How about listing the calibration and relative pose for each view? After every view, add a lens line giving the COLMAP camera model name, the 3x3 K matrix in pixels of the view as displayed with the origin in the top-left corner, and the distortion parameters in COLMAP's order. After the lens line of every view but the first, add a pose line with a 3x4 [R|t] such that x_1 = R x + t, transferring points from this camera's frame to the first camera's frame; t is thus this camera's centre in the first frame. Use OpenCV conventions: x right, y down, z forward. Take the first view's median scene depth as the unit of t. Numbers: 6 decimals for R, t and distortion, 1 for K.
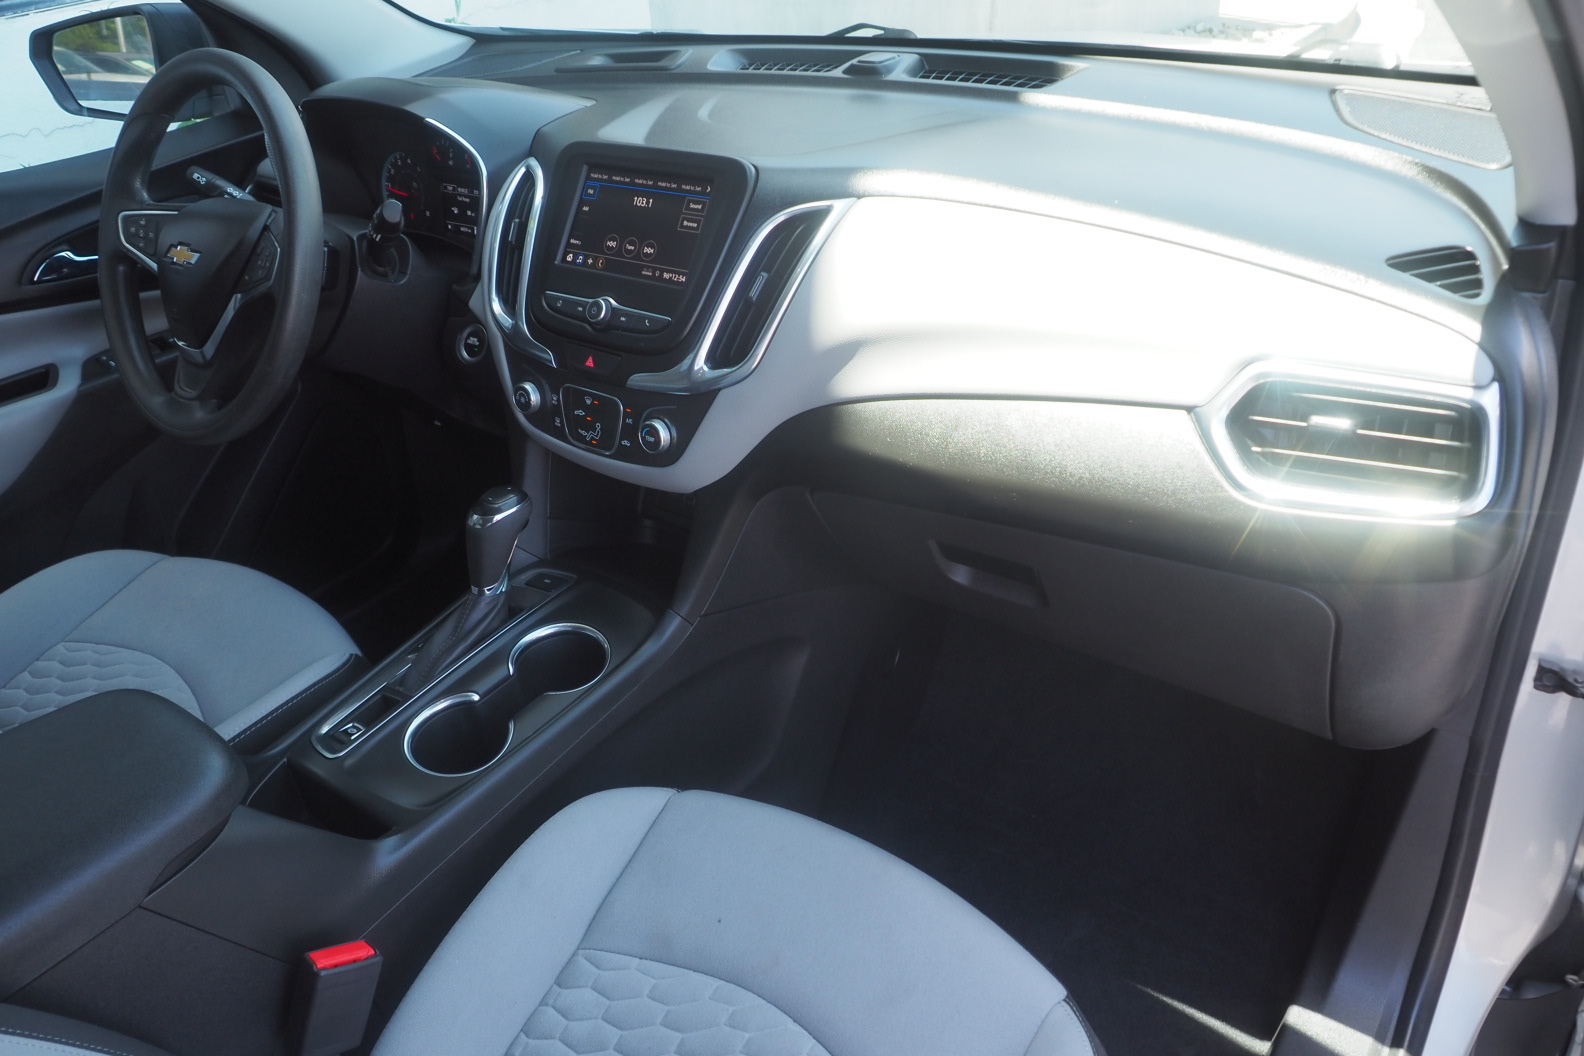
lens RADIAL K [[1116.3, 0, 792.0], [0, 1116.3, 528.0], [0, 0, 1]] dist [-0.029278, 0.002853]
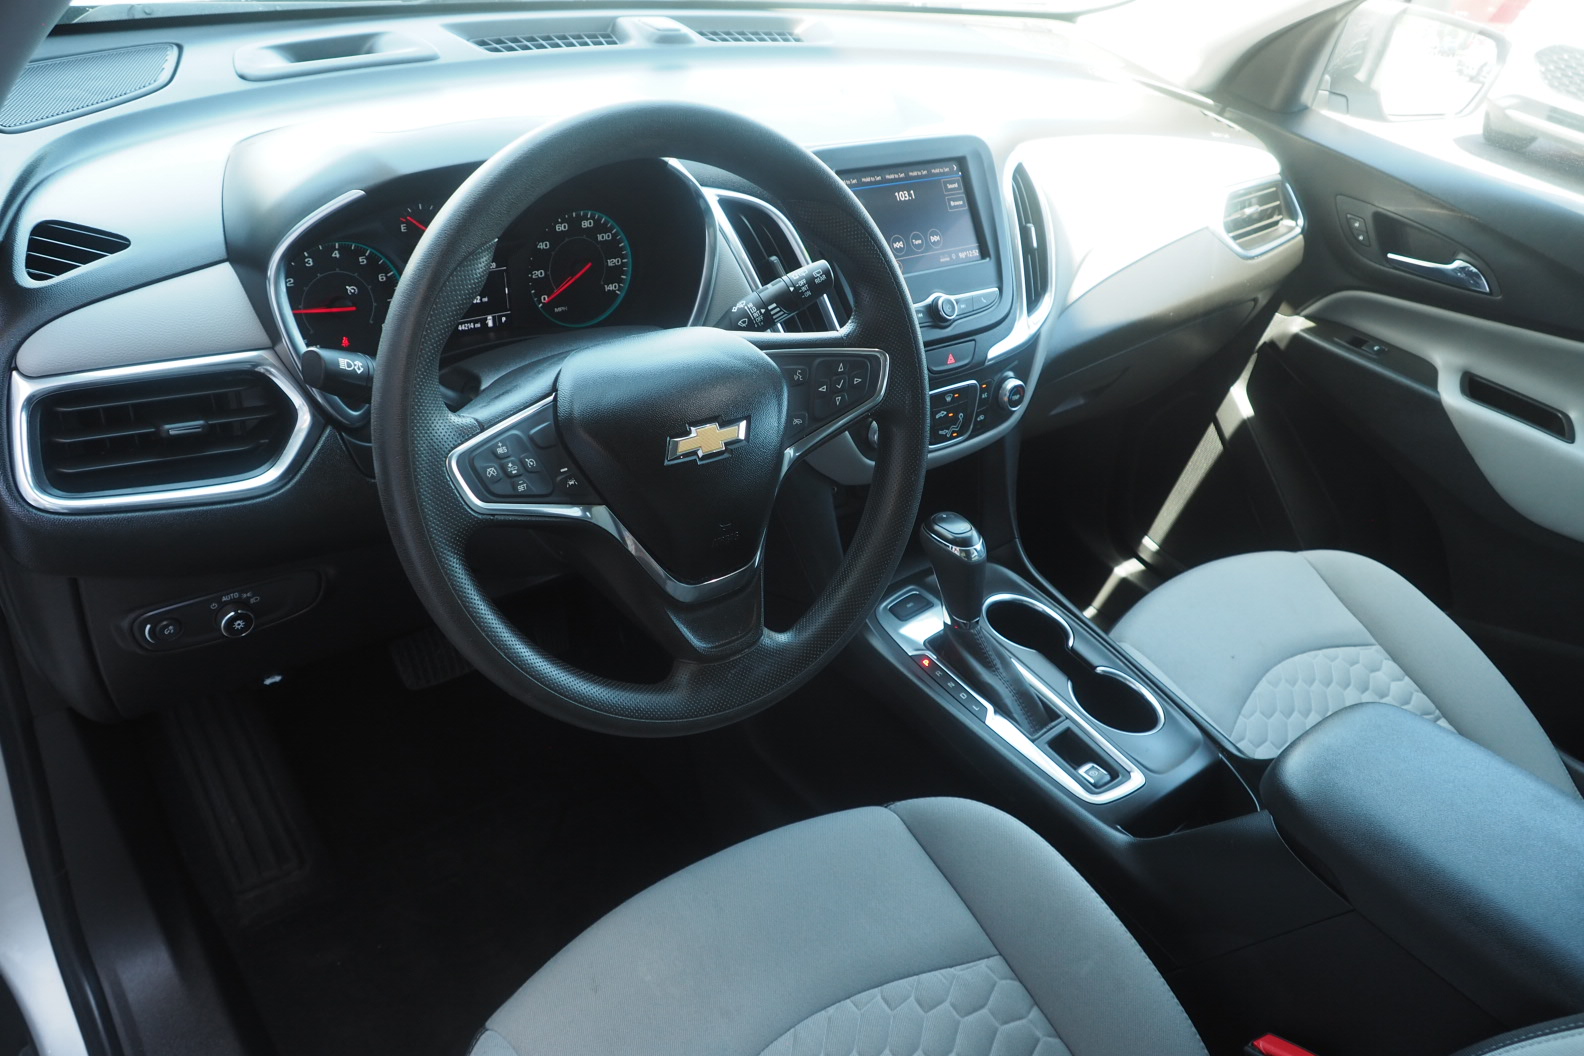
lens RADIAL K [[1131.3, 0, 793.8], [0, 1131.3, 534.2], [0, 0, 1]] dist [-0.036399, 0.001851]
pose [[0.252409, -0.461939, 0.850236, -1.135381], [0.379609, 0.855519, 0.352115, -0.418818], [-0.890049, 0.233880, 0.391297, 0.750972]]
